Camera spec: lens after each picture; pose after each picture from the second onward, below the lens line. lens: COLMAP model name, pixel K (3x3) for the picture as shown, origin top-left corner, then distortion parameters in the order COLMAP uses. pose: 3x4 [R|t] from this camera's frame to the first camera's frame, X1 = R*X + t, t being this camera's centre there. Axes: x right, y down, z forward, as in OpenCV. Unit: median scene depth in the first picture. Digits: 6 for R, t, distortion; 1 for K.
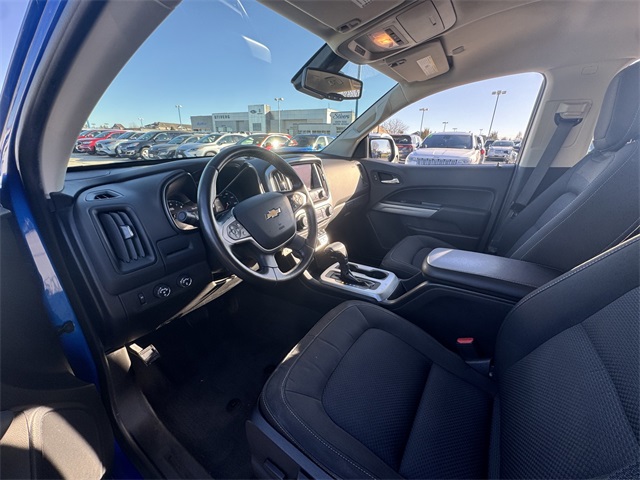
lens RADIAL K [[255.3, 0, 320.0], [0, 255.3, 240.0], [0, 0, 1]] dist [-0.006687, 0.000061]
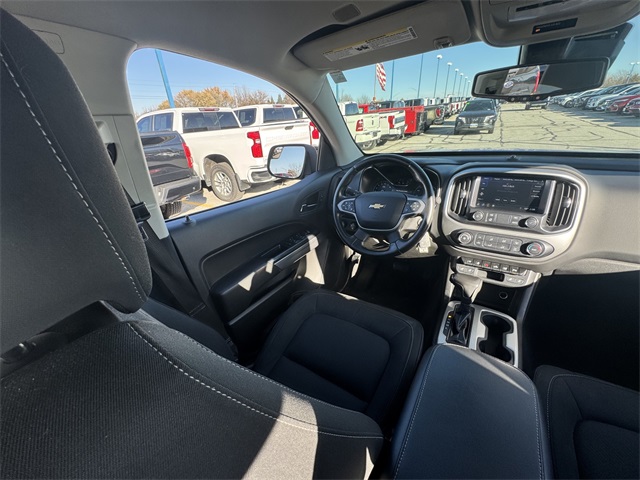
lens RADIAL K [[255.3, 0, 320.0], [0, 255.3, 240.0], [0, 0, 1]] dist [-0.006687, 0.000061]
pose [[-0.020489, 0.424458, -0.905216, 0.061253], [-0.301085, 0.860755, 0.410425, -0.022271], [0.953377, 0.280956, 0.110162, 0.031847]]
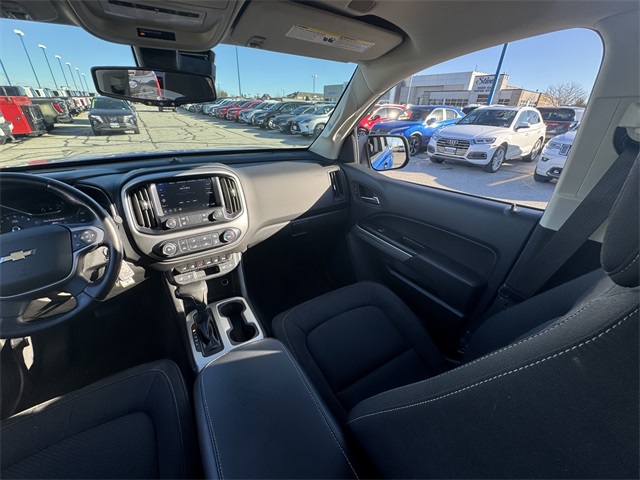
lens RADIAL K [[254.9, 0, 317.5], [0, 254.9, 239.0], [0, 0, 1]] dist [0.000100, -0.000505]
pose [[0.895986, 0.206884, -0.392947, 0.056143], [-0.168149, 0.977020, 0.130986, -0.023579], [0.411016, -0.051288, 0.910184, 0.033530]]
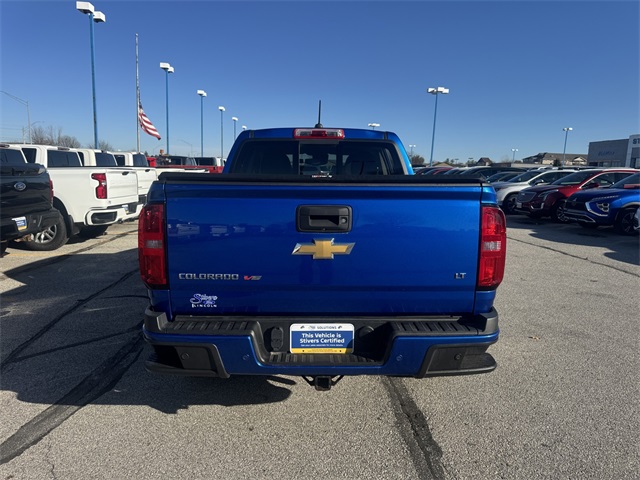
lens RADIAL K [[458.6, 0, 319.0], [0, 458.6, 238.7], [0, 0, 1]] dist [0.005491, -0.007272]
pose [[0.550165, 0.113939, -0.827246, 0.375071], [-0.312132, 0.946900, -0.077166, 0.061492], [0.774527, 0.300664, 0.556515, -0.151521]]
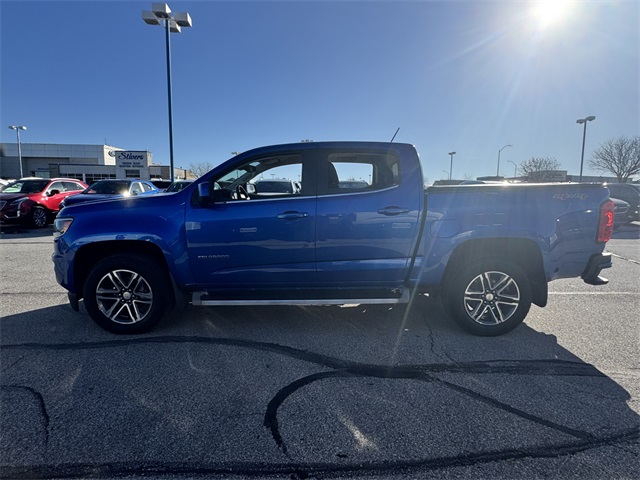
lens RADIAL K [[357.0, 0, 320.0], [0, 357.0, 240.0], [0, 0, 1]] dist [-0.003319, -0.000538]
pose [[0.835364, -0.084238, 0.543205, -0.119296], [0.203662, 0.965291, -0.163507, 0.083442], [-0.510578, 0.247218, 0.823525, -0.208218]]
